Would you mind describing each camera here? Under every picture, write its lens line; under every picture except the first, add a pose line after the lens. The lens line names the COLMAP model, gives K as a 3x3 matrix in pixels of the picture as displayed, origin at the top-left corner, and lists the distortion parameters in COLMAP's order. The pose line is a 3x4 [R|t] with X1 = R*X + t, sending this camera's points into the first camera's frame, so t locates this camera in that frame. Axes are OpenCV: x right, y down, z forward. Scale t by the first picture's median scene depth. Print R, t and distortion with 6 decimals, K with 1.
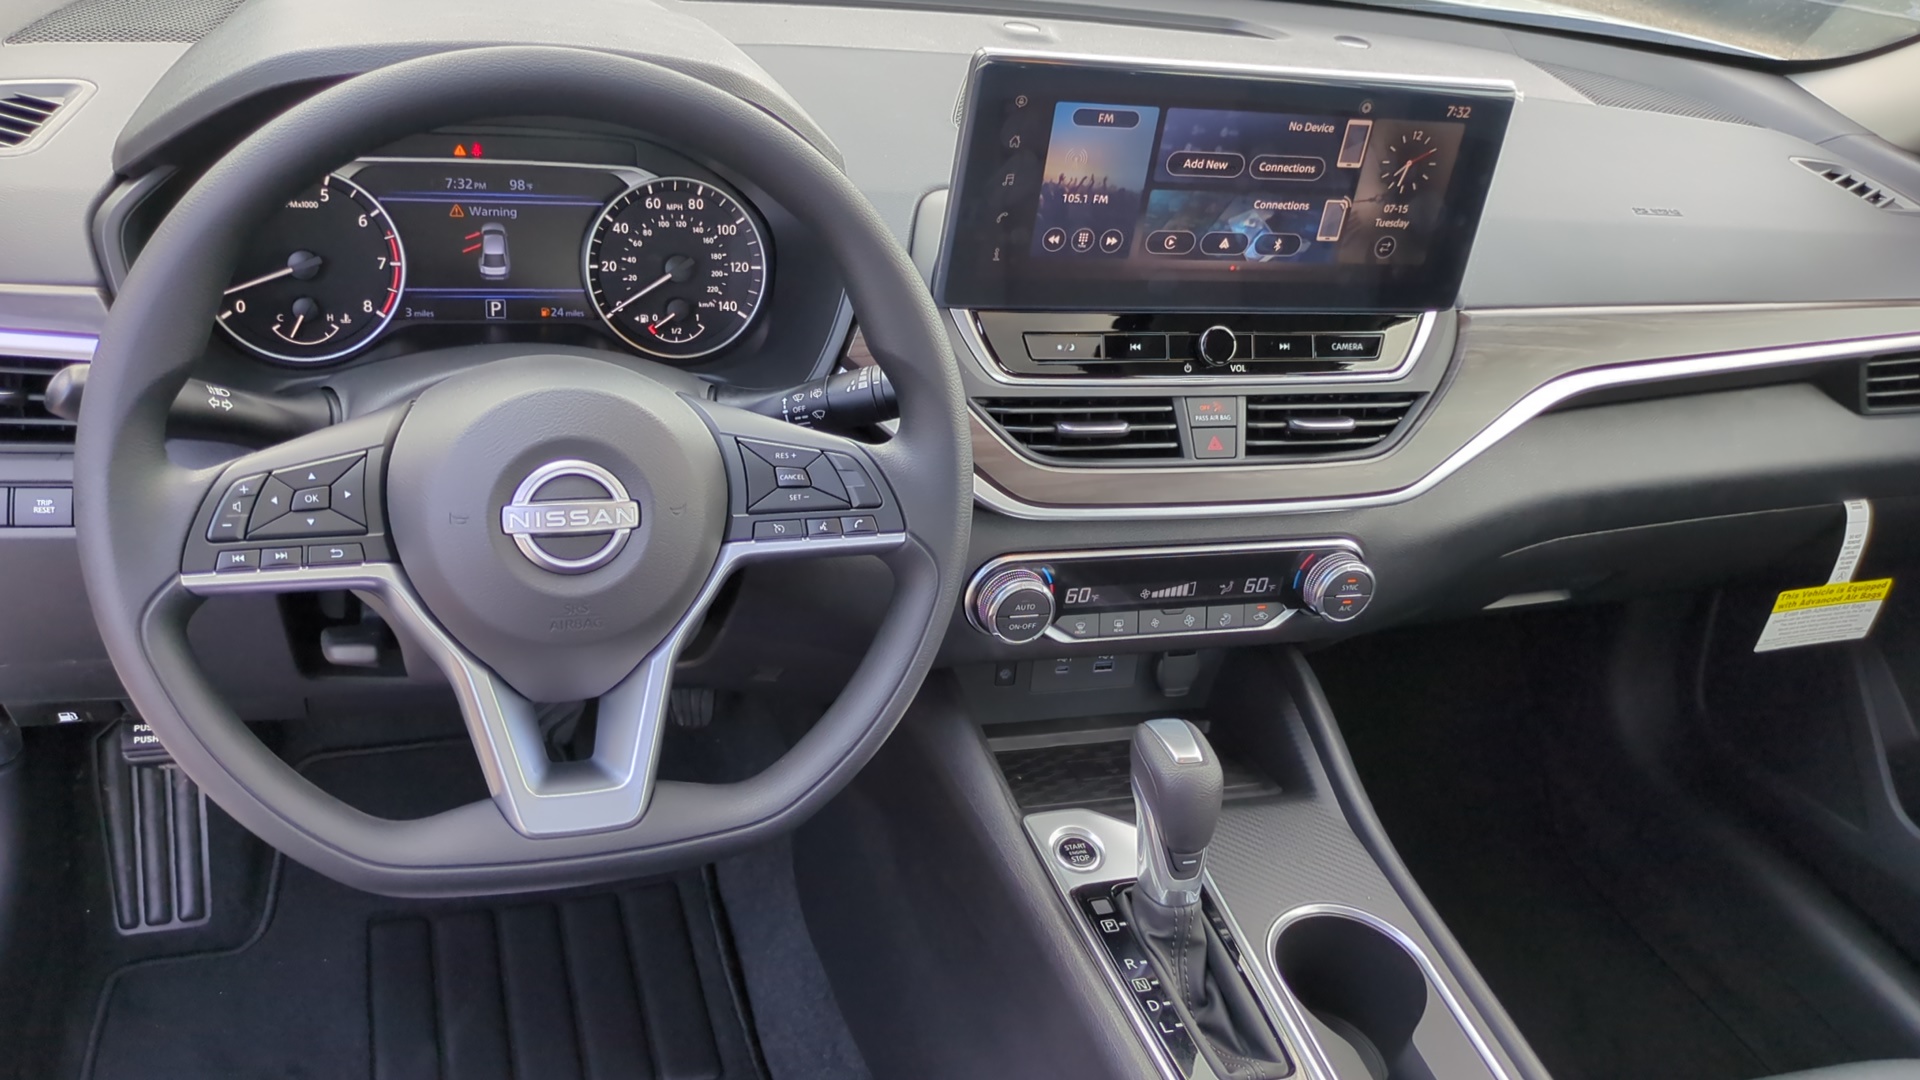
lens RADIAL K [[1660.8, 0, 955.5], [0, 1660.8, 516.8], [0, 0, 1]] dist [0.063506, -0.152998]
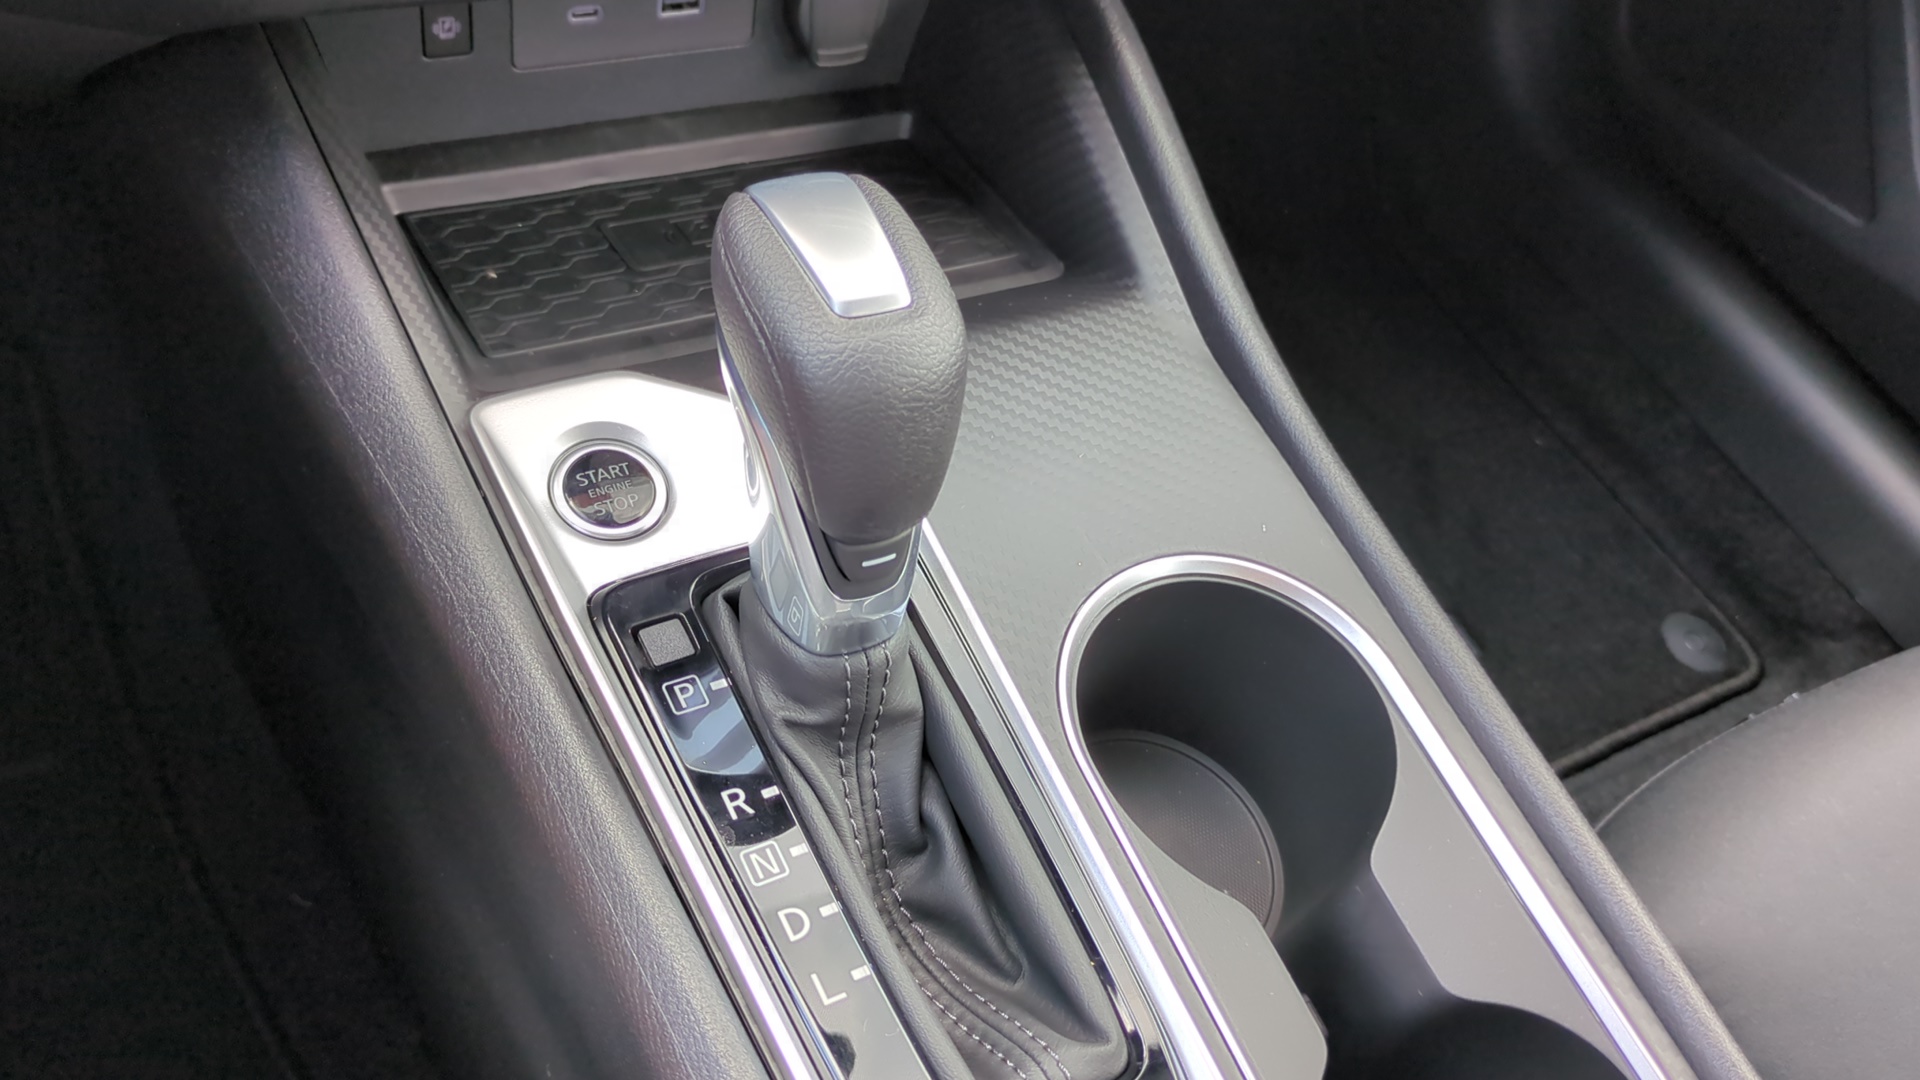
lens RADIAL K [[1660.8, 0, 955.5], [0, 1660.8, 516.8], [0, 0, 1]] dist [0.063506, -0.152998]
pose [[0.981583, -0.074754, 0.175805, 0.094369], [-0.001555, 0.917104, 0.398644, 0.048194], [-0.191032, -0.391576, 0.900097, 0.680032]]
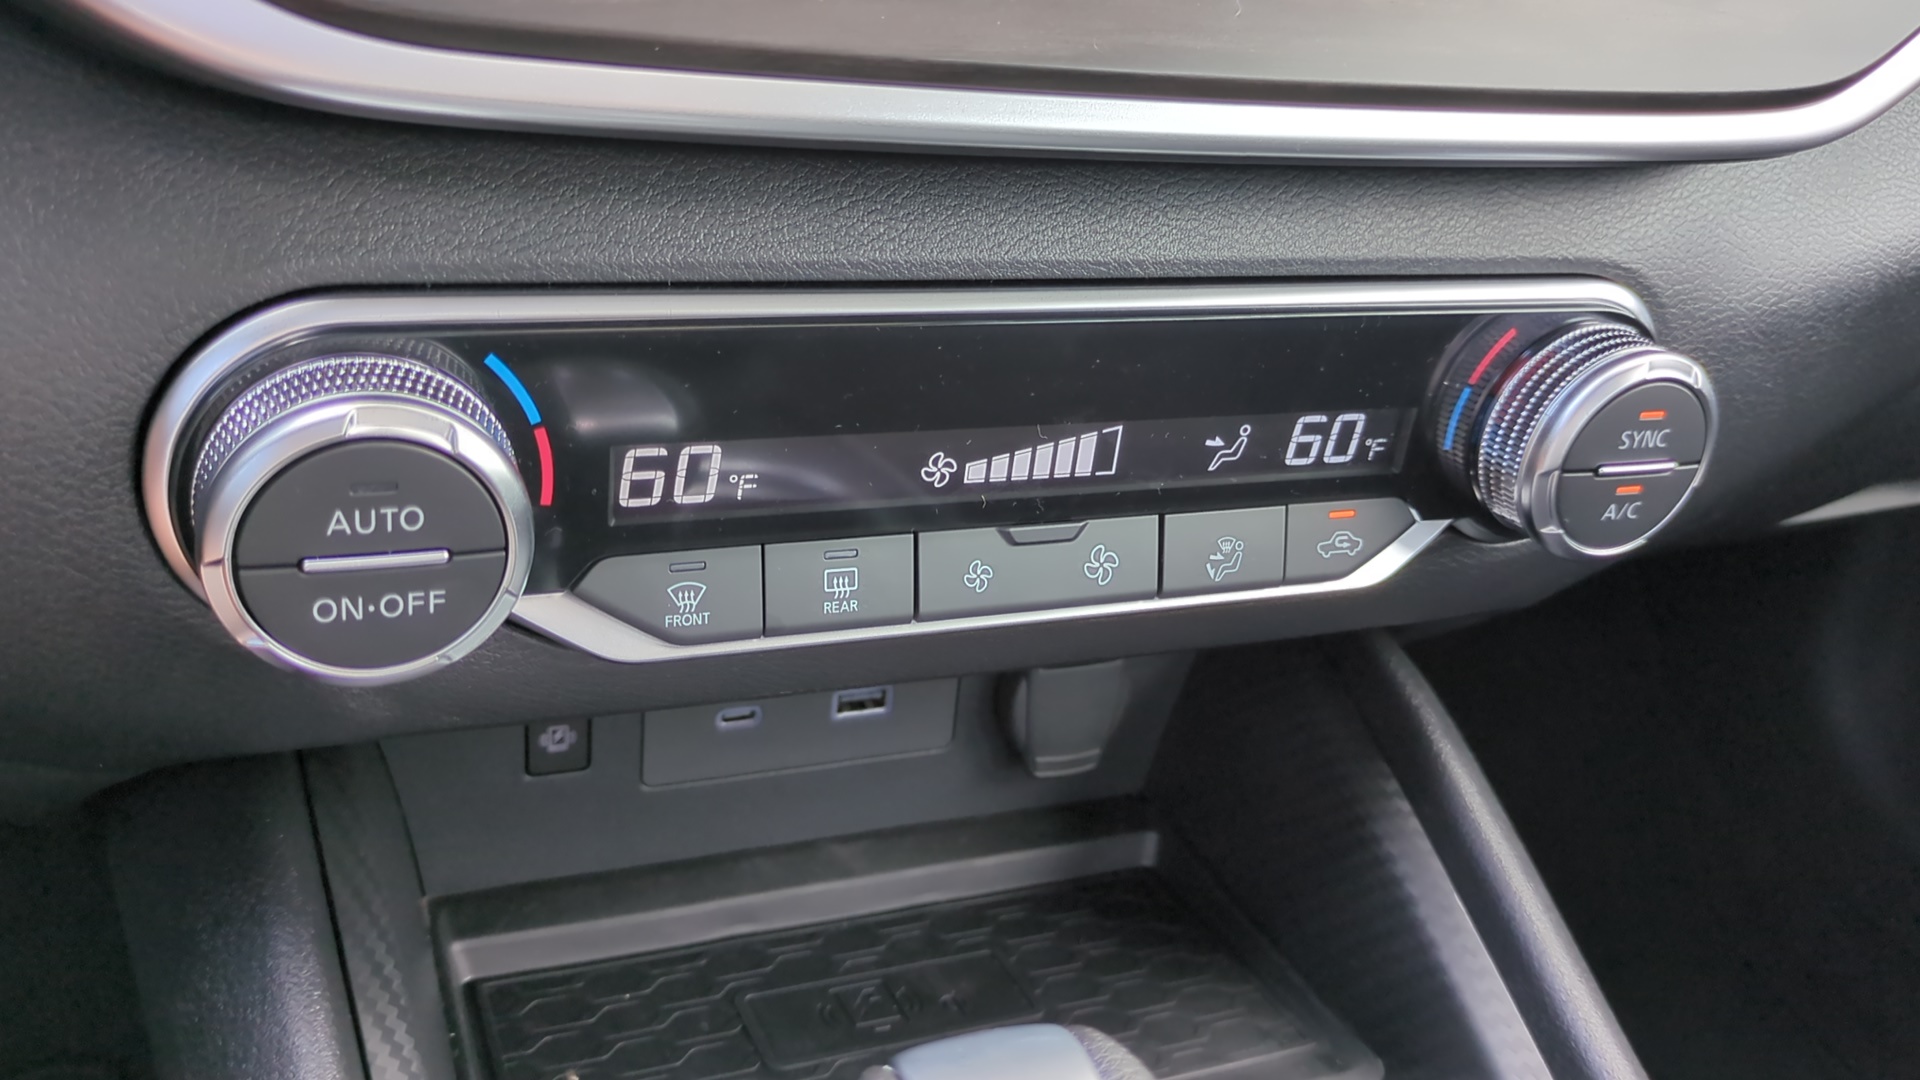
lens RADIAL K [[1660.8, 0, 955.5], [0, 1660.8, 516.8], [0, 0, 1]] dist [0.063506, -0.152998]
pose [[0.998045, -0.020668, 0.058977, 0.115968], [0.019038, 0.999425, 0.028067, 0.053514], [-0.059523, -0.026890, 0.997865, 0.839790]]
